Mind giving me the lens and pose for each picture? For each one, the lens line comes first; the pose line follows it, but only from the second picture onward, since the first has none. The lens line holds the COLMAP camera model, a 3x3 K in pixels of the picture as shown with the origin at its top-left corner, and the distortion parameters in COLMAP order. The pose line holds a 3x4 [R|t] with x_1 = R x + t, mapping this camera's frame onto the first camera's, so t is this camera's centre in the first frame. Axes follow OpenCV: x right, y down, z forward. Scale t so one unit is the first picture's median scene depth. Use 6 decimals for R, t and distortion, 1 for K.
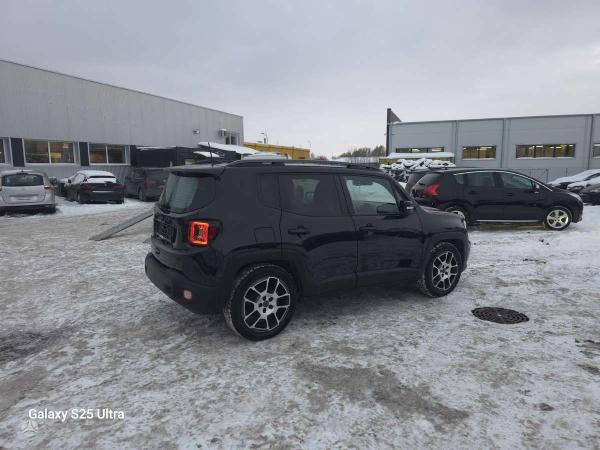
lens RADIAL K [[399.8, 0, 301.4], [0, 399.8, 222.8], [0, 0, 1]] dist [0.056107, -0.043641]
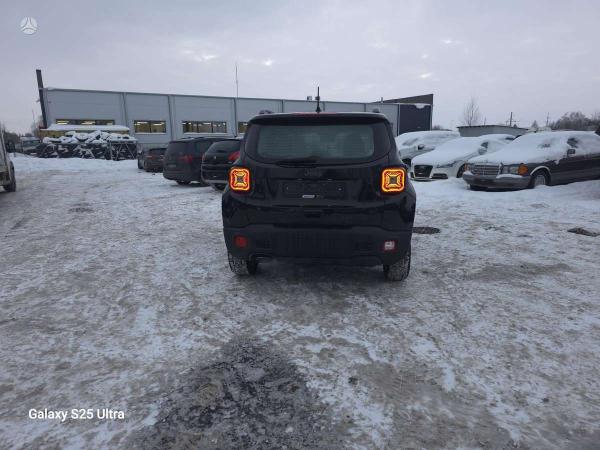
lens RADIAL K [[399.8, 0, 297.8], [0, 399.8, 219.7], [0, 0, 1]] dist [0.056107, -0.043641]
pose [[0.647695, -0.151340, 0.746718, -0.944005], [0.115615, 0.988247, 0.100009, -0.004135], [-0.753077, 0.021557, 0.657580, 0.439231]]
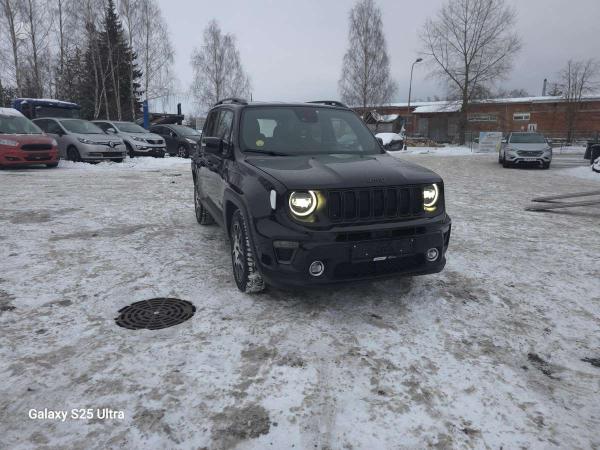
lens RADIAL K [[399.8, 0, 300.2], [0, 399.8, 223.4], [0, 0, 1]] dist [0.056107, -0.043641]
pose [[-0.207897, 0.204061, -0.956629, 1.159717], [-0.143712, 0.961012, 0.236228, -0.116346], [0.967536, 0.186590, -0.170465, 1.458285]]
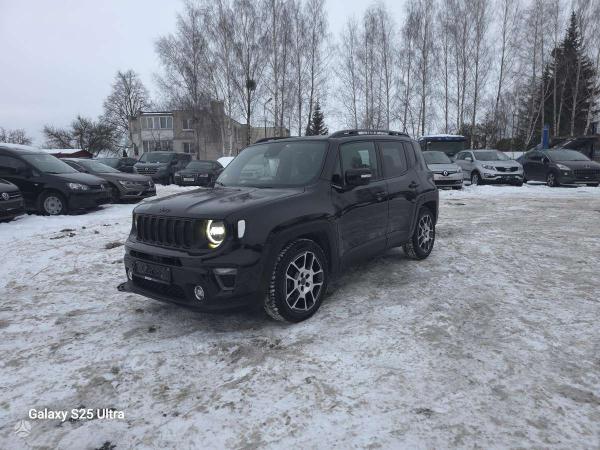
lens RADIAL K [[399.8, 0, 301.4], [0, 399.8, 224.1], [0, 0, 1]] dist [0.056107, -0.043641]
pose [[-0.954017, 0.064144, -0.292810, 0.439160], [-0.018009, 0.962807, 0.269590, -0.232390], [0.299212, 0.262467, -0.917378, 2.252357]]
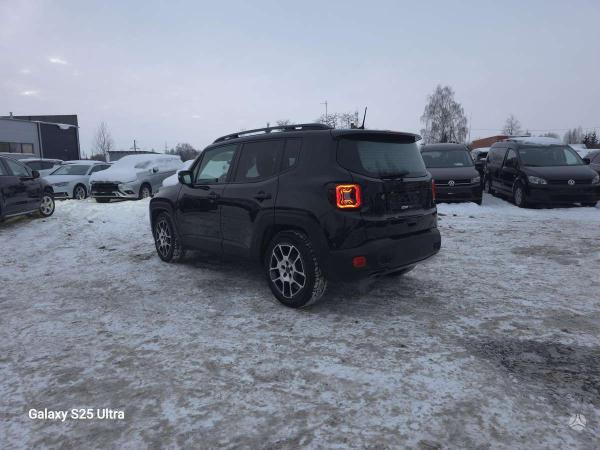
lens RADIAL K [[399.8, 0, 300.4], [0, 399.8, 221.9], [0, 0, 1]] dist [0.056107, -0.043641]
pose [[-0.163026, -0.138362, 0.976872, -1.139109], [0.139427, 0.976950, 0.161641, -0.108084], [-0.976720, 0.162554, -0.139977, 1.292189]]
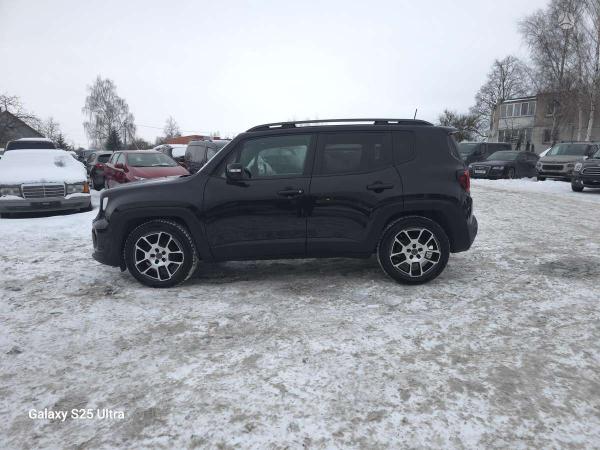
lens RADIAL K [[399.8, 0, 304.8], [0, 399.8, 226.3], [0, 0, 1]] dist [0.056107, -0.043641]
pose [[-0.833261, -0.087433, 0.545923, -0.600609], [0.076321, 0.959773, 0.270206, -0.208065], [-0.547587, 0.266817, -0.793068, 2.103367]]
